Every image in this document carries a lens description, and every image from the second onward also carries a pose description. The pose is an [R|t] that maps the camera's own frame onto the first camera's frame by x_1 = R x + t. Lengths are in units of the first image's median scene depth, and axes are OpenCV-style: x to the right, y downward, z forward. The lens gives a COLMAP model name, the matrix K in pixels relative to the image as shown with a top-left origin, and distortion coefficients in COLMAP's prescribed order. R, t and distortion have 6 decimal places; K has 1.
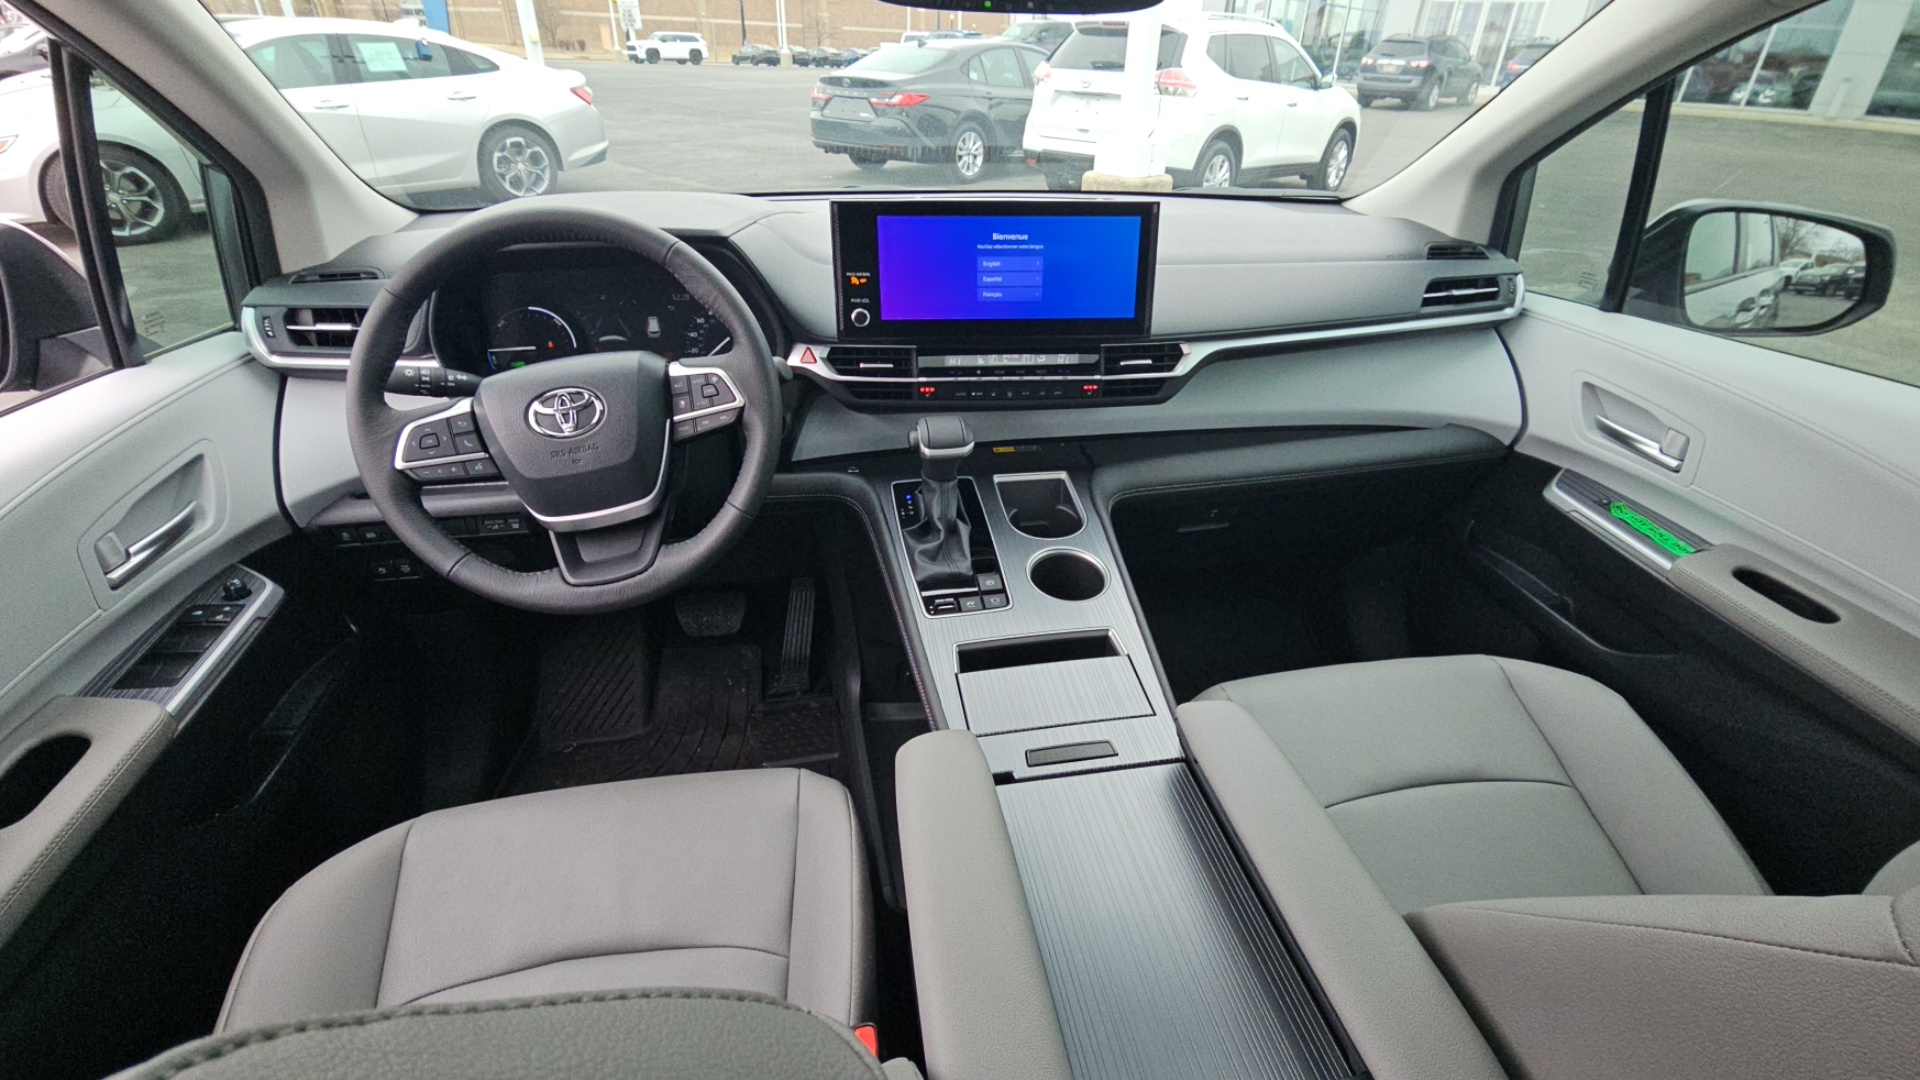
lens RADIAL K [[849.7, 0, 979.6], [0, 849.7, 544.7], [0, 0, 1]] dist [0.002290, -0.001026]
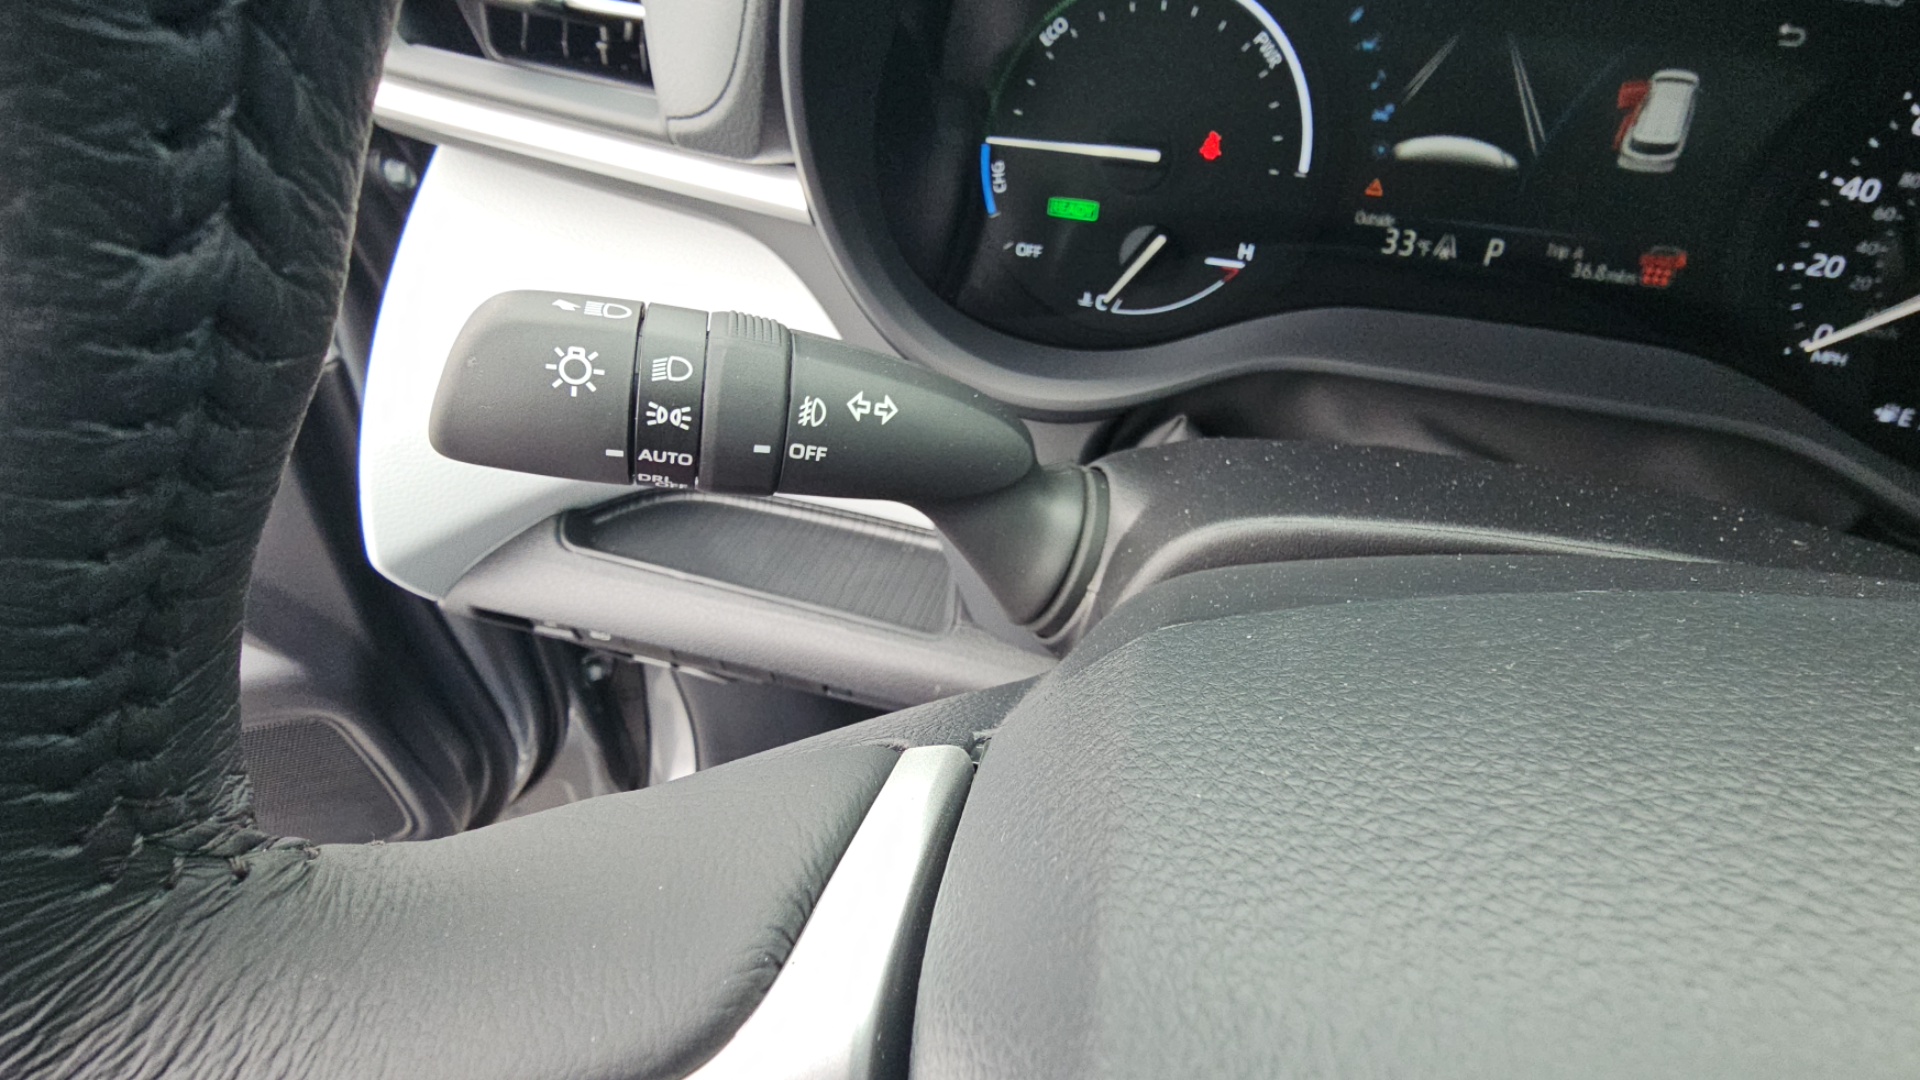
lens RADIAL K [[855.2, 0, 986.6], [0, 855.2, 539.8], [0, 0, 1]] dist [0.024154, -0.014724]
pose [[0.894266, 0.309135, -0.323612, -0.450820], [-0.206653, 0.926623, 0.314108, -0.196082], [0.396968, -0.214021, 0.892531, 0.731726]]
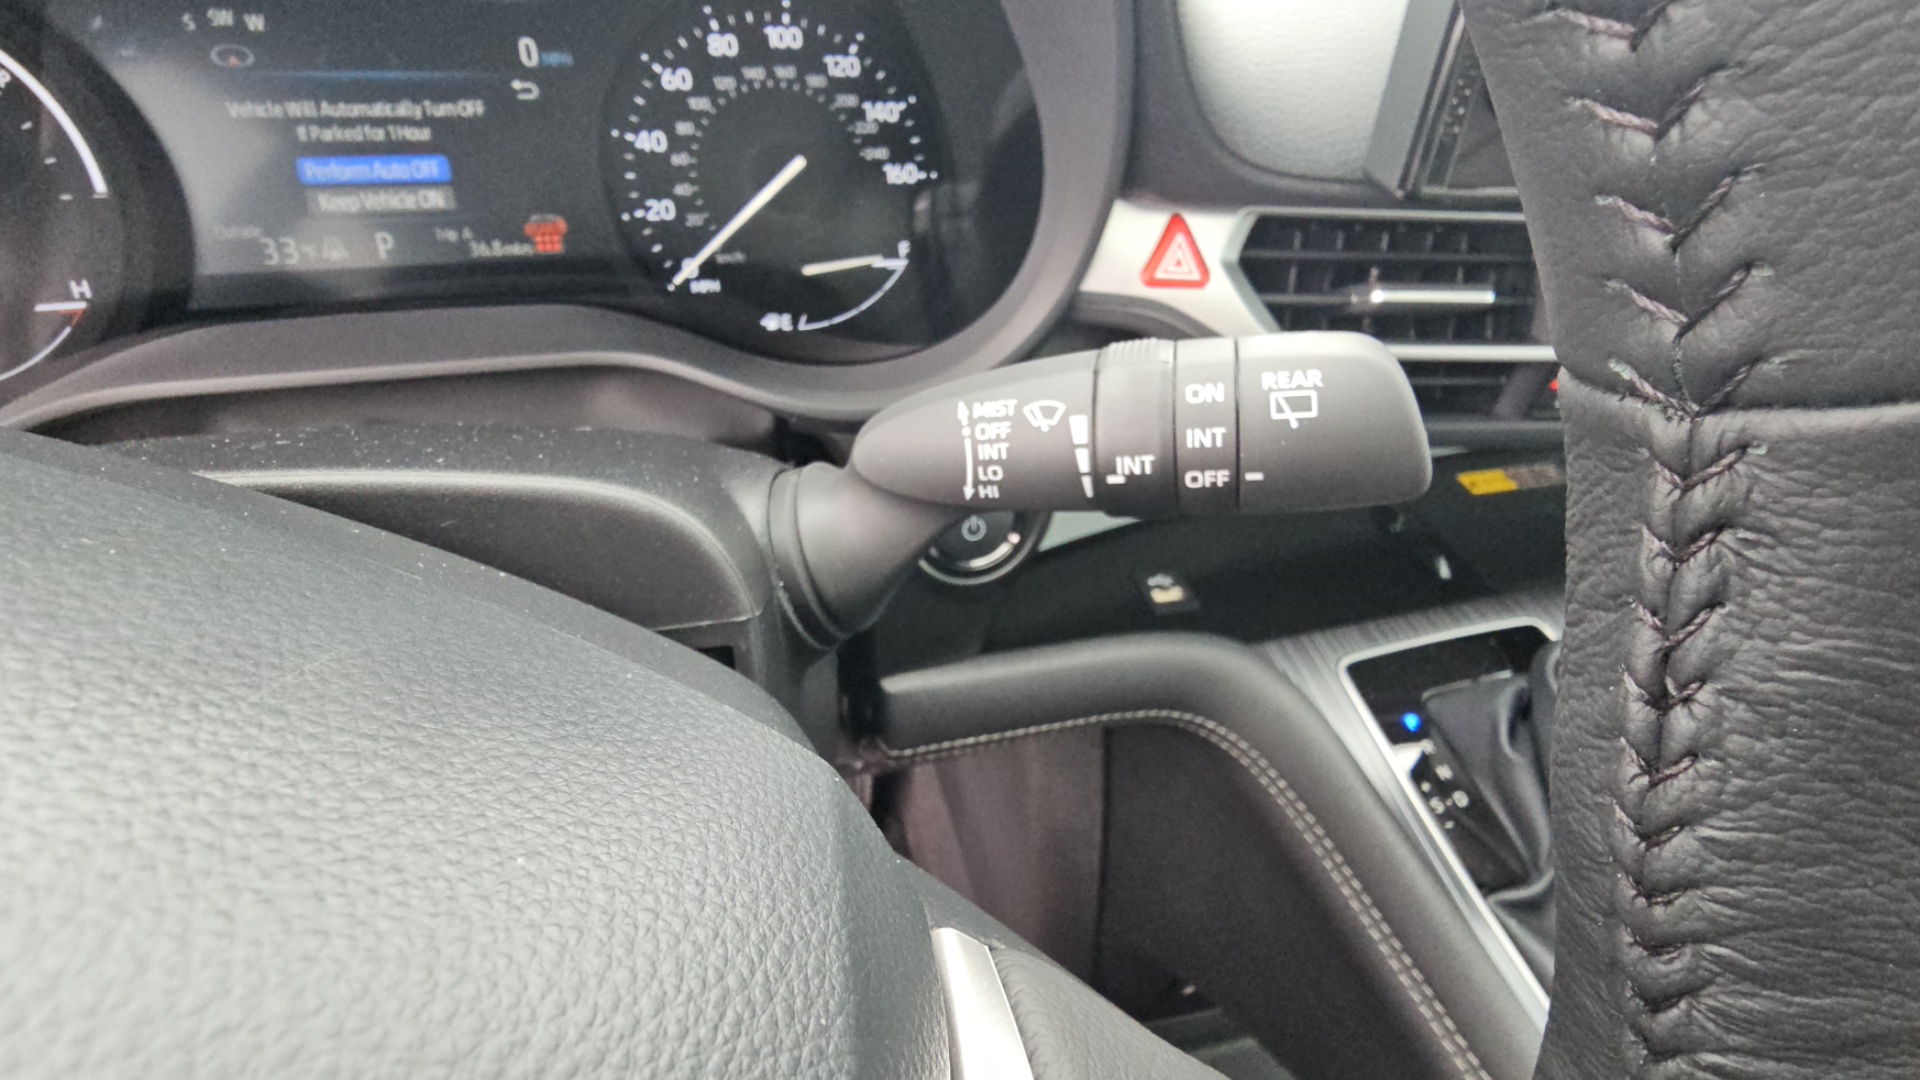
lens RADIAL K [[857.7, 0, 980.2], [0, 857.7, 548.9], [0, 0, 1]] dist [0.006778, -0.007507]
pose [[0.991946, -0.029811, 0.123106, -0.287308], [0.003282, 0.977633, 0.210293, -0.191329], [-0.126621, -0.208195, 0.969857, 0.752834]]
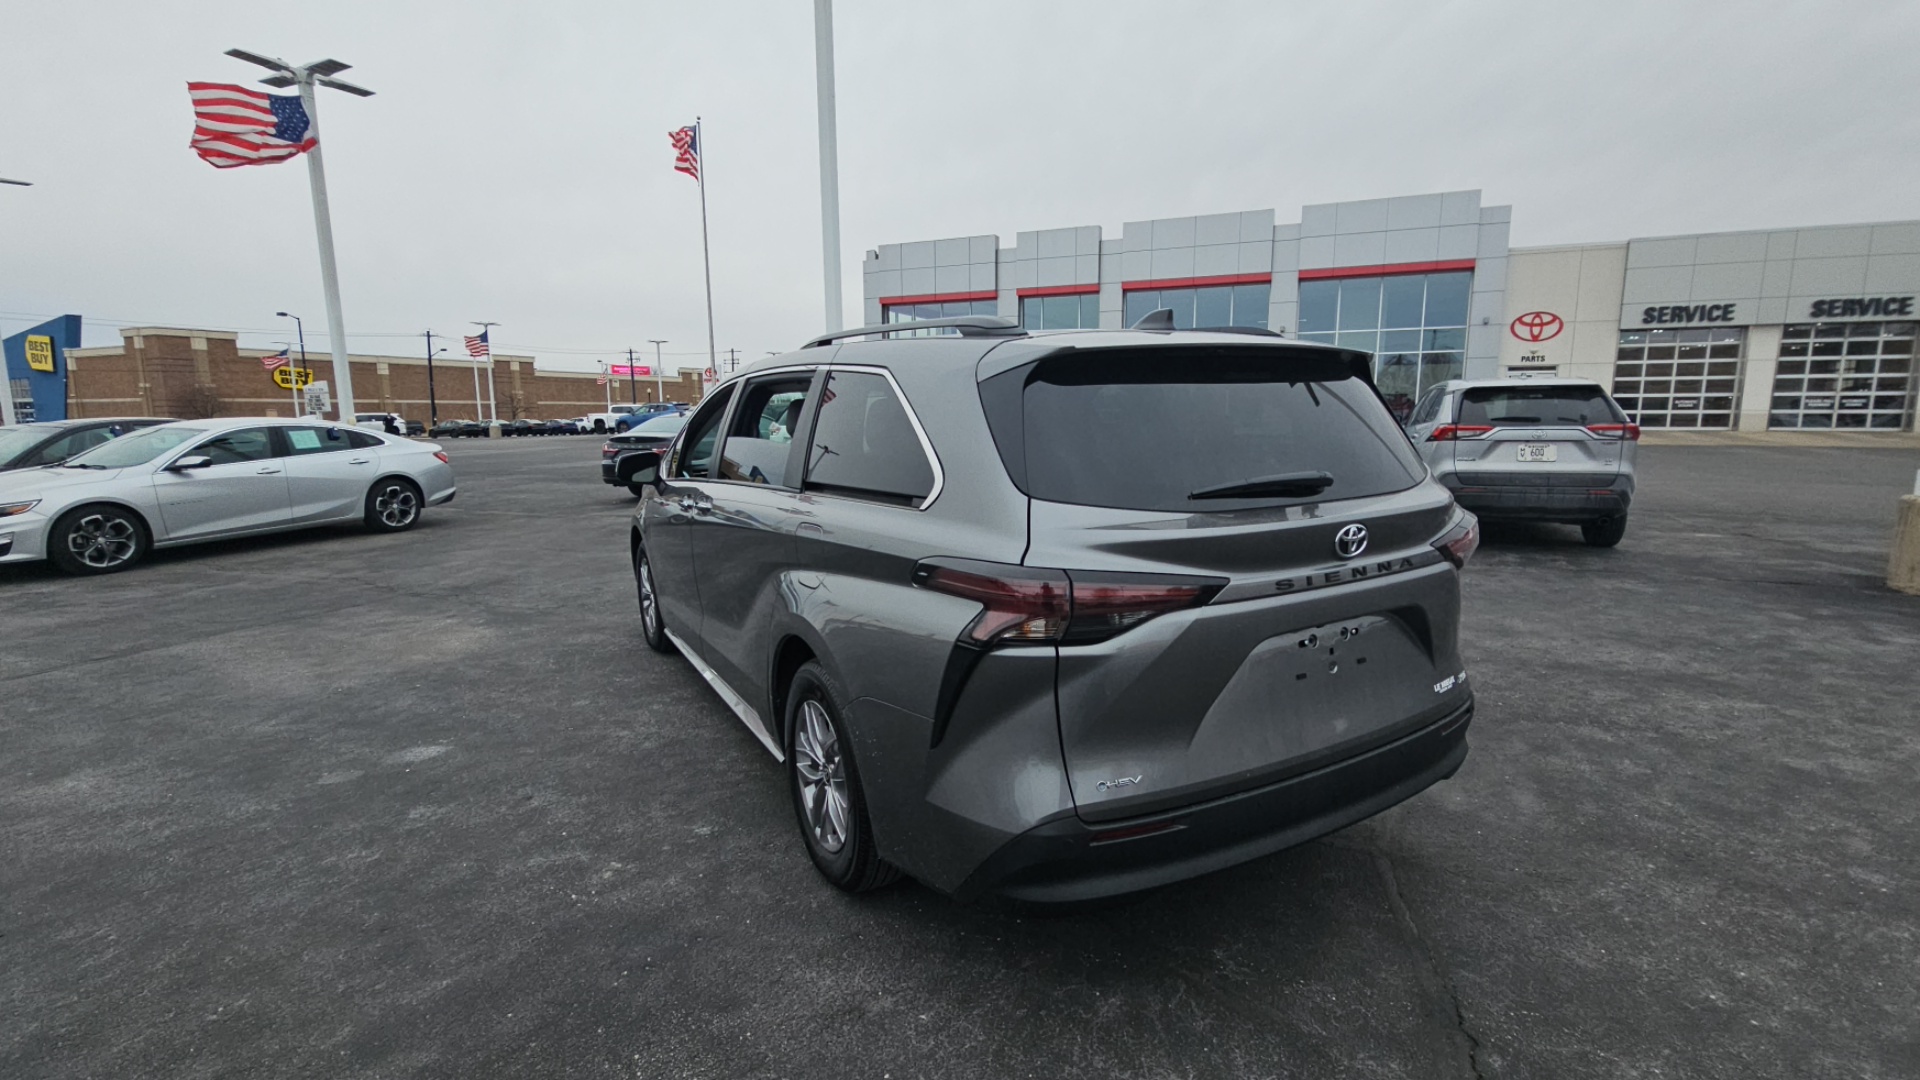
lens RADIAL K [[849.7, 0, 979.6], [0, 849.7, 544.7], [0, 0, 1]] dist [0.002290, -0.001026]
pose [[0.939139, -0.094888, 0.330174, -0.850004], [0.207247, 0.922997, -0.324229, 1.818331], [-0.273984, 0.372924, 0.886488, -3.231220]]
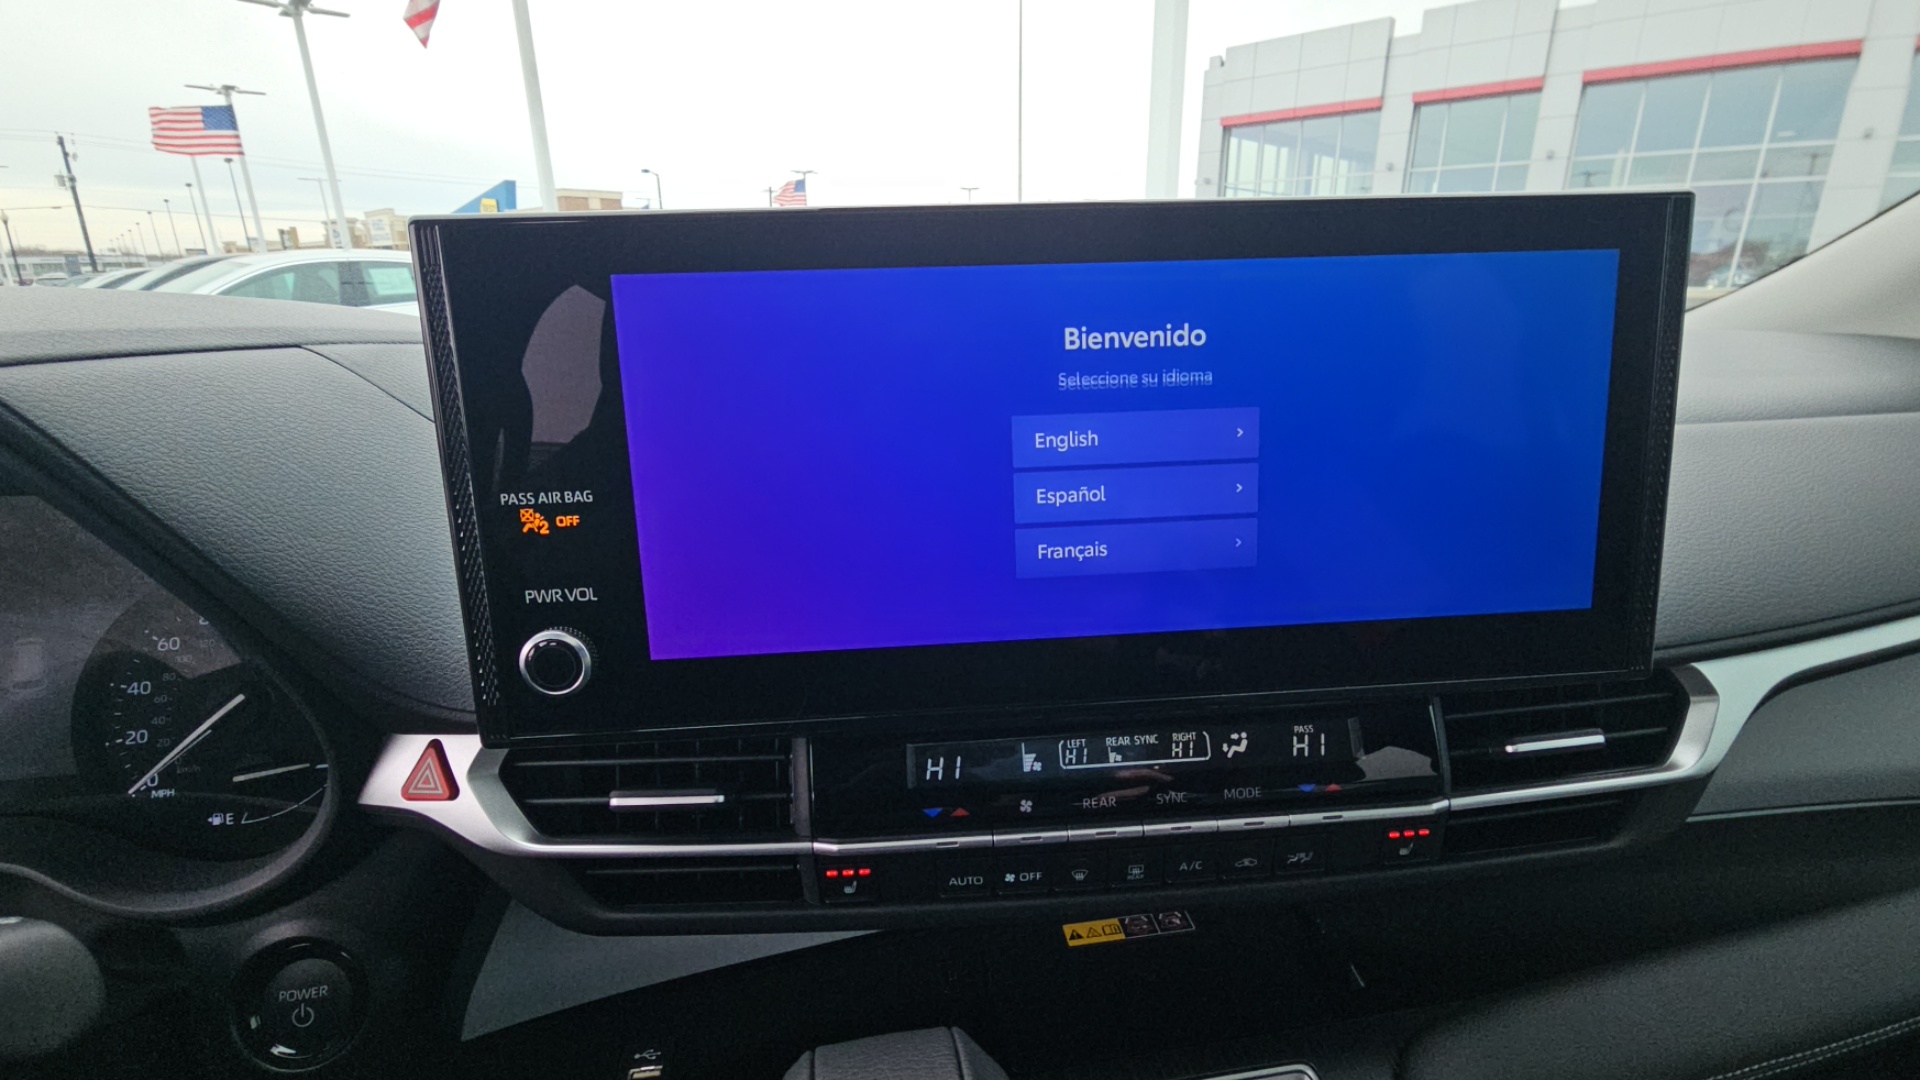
lens RADIAL K [[857.7, 0, 980.2], [0, 857.7, 548.9], [0, 0, 1]] dist [0.006778, -0.007507]
pose [[0.999192, -0.034853, -0.020000, -0.007574], [0.029772, 0.976366, -0.214064, -0.227551], [0.026988, 0.213296, 0.976615, 0.703156]]
